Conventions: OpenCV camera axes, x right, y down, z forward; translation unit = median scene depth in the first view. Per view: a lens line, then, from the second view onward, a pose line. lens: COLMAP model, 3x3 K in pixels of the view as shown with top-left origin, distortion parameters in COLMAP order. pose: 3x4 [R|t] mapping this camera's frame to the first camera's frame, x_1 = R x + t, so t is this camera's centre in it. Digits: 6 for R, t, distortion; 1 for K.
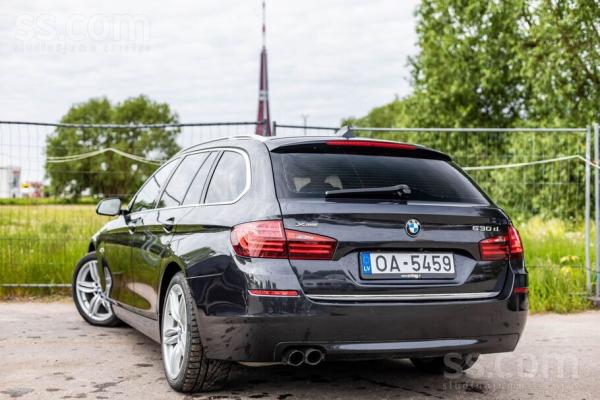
lens RADIAL K [[760.1, 0, 308.7], [0, 760.1, 198.9], [0, 0, 1]] dist [-0.024498, -0.031661]
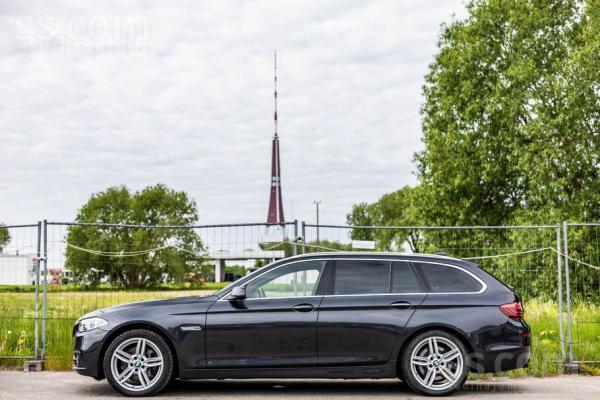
lens RADIAL K [[770.5, 0, 300.0], [0, 770.5, 200.0], [0, 0, 1]] dist [0.003223, -0.022836]
pose [[0.999632, -0.010252, -0.025134, -0.007315], [0.007474, 0.994100, -0.108211, -0.000681], [0.026095, 0.107984, 0.993810, -0.100832]]
